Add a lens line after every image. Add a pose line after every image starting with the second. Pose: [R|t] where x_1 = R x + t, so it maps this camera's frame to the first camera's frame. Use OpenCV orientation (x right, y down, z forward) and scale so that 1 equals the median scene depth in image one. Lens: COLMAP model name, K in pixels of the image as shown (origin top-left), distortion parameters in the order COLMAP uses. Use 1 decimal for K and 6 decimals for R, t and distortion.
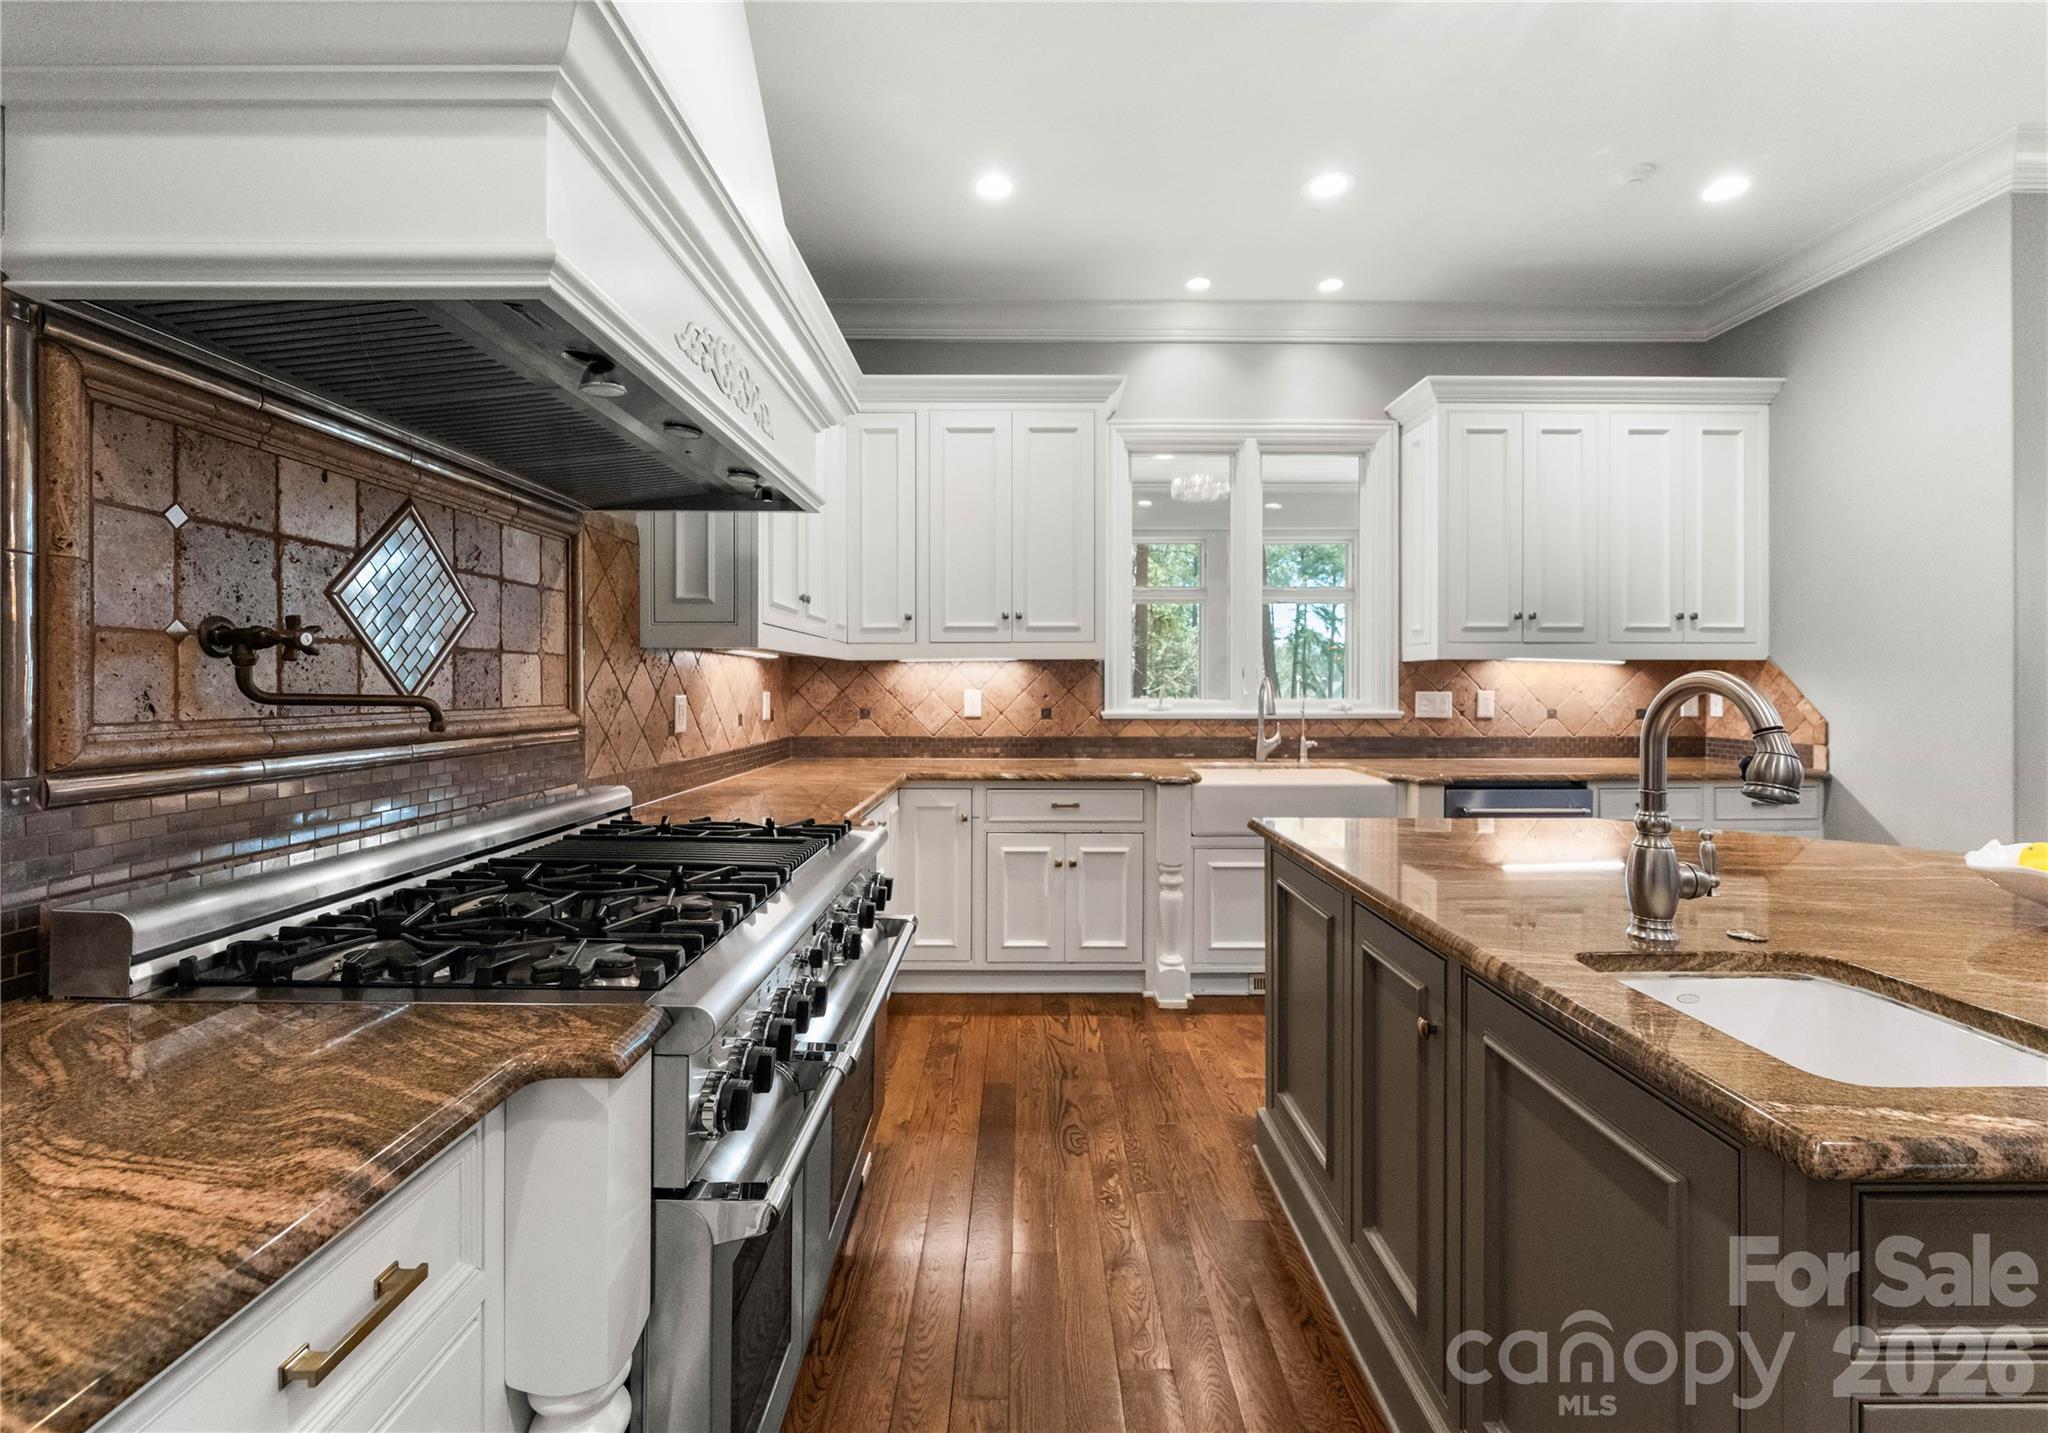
lens RADIAL K [[866.1, 0, 1032.6], [0, 866.1, 685.9], [0, 0, 1]] dist [-0.000257, -0.000041]
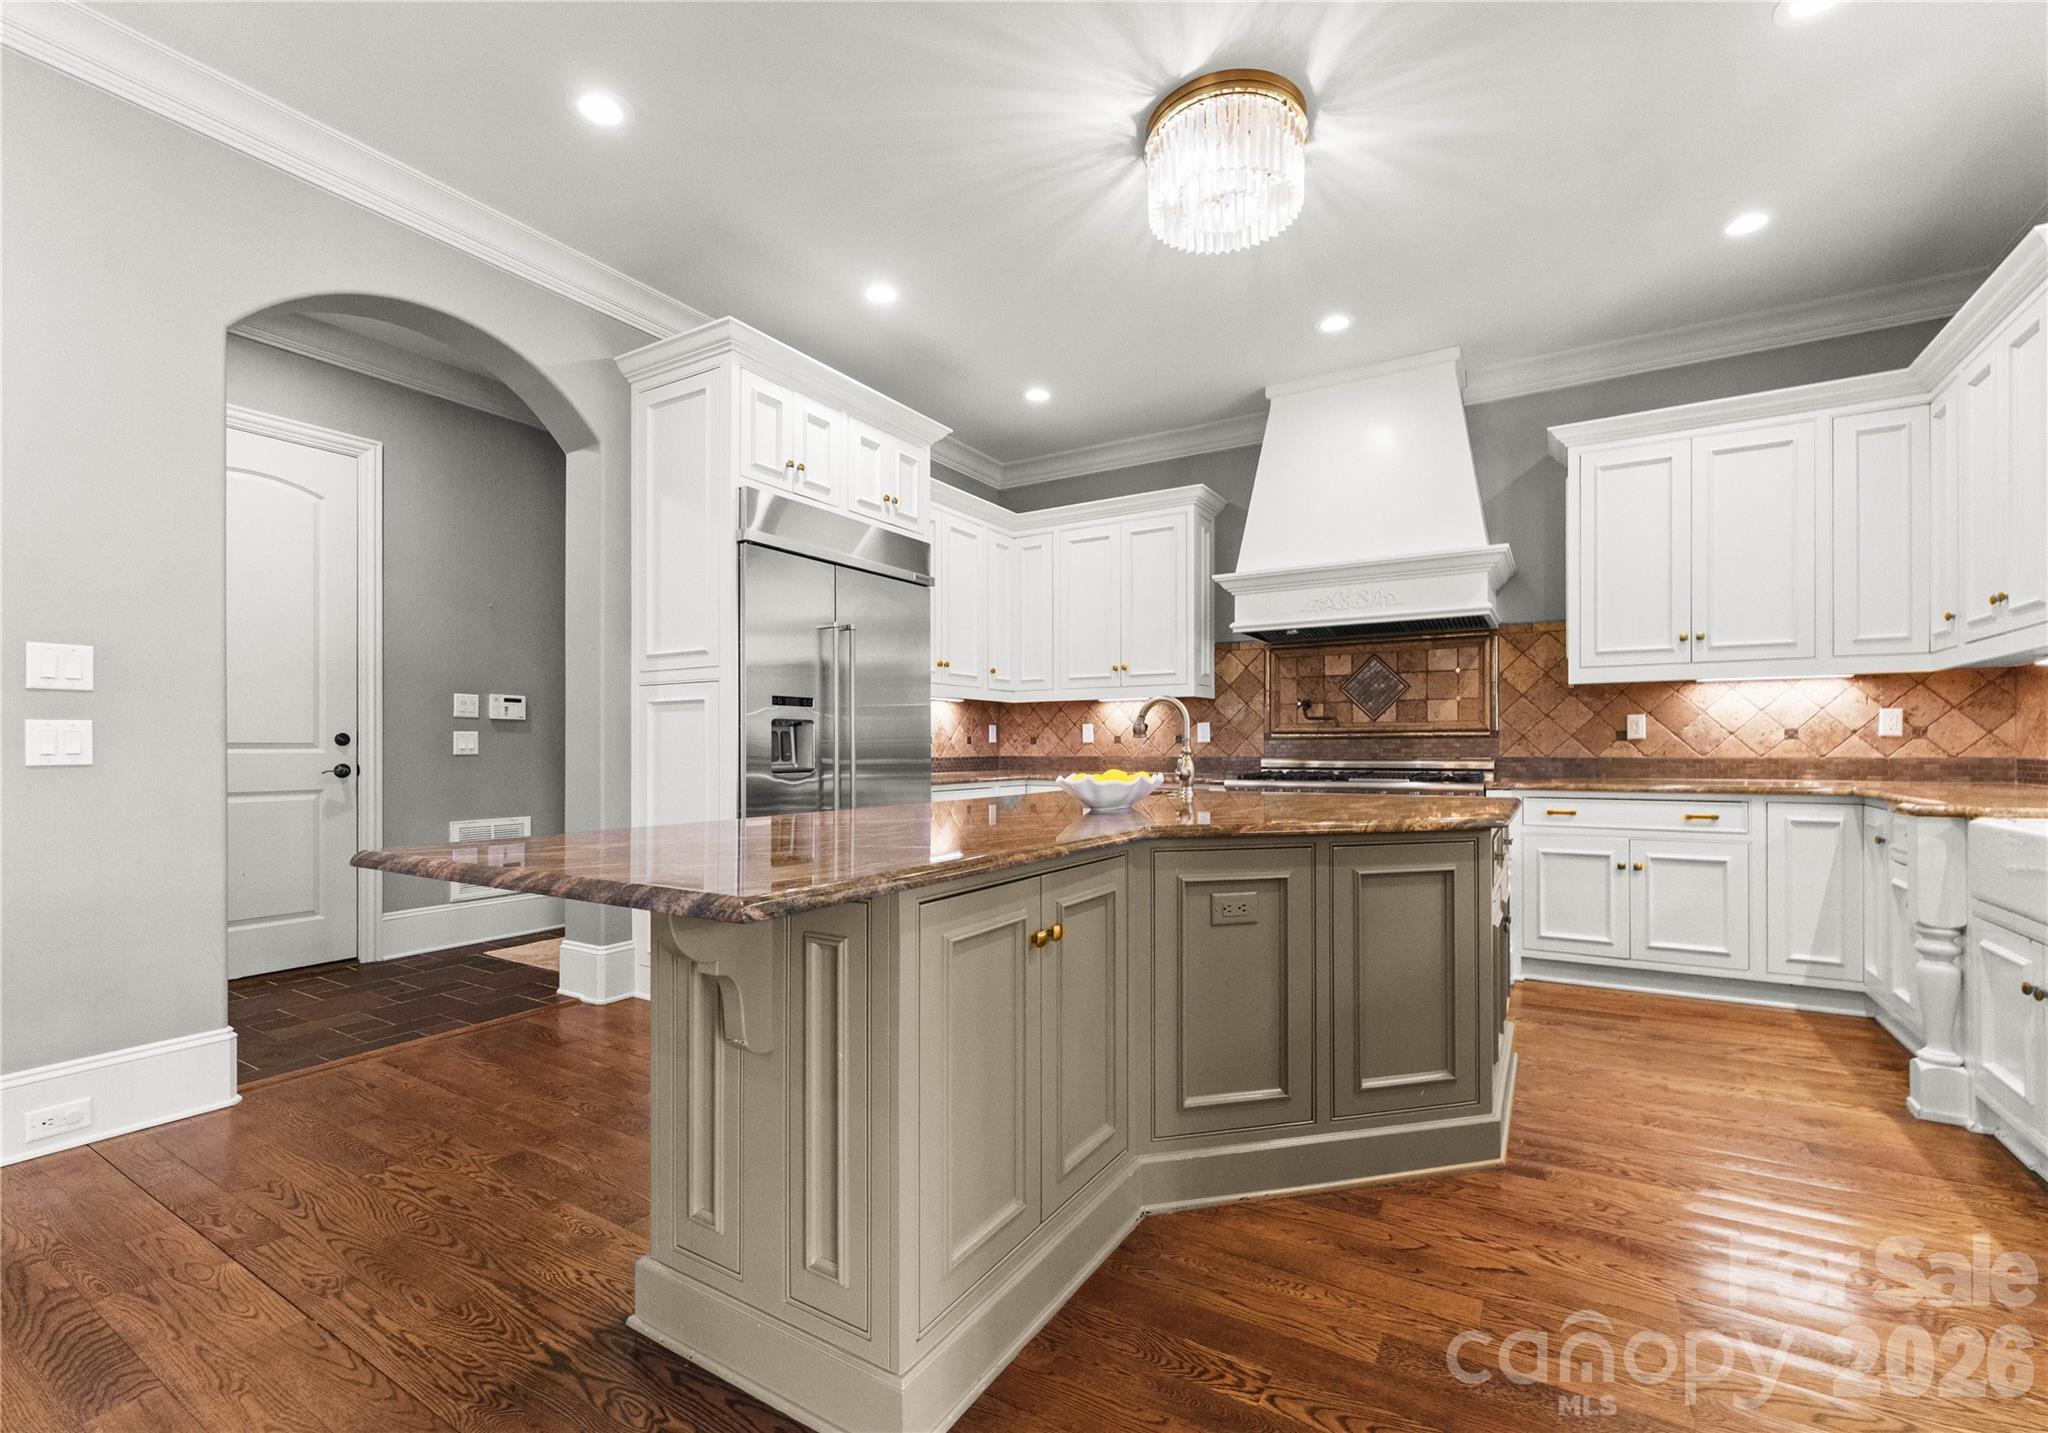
lens RADIAL K [[892.0, 0, 1028.5], [0, 892.0, 749.9], [0, 0, 1]] dist [0.001024, -0.000439]
pose [[-0.532313, 0.016902, -0.846379, 1.042124], [0.010210, 0.999856, 0.013546, 0.028411], [0.846486, -0.001431, -0.532409, 0.652651]]
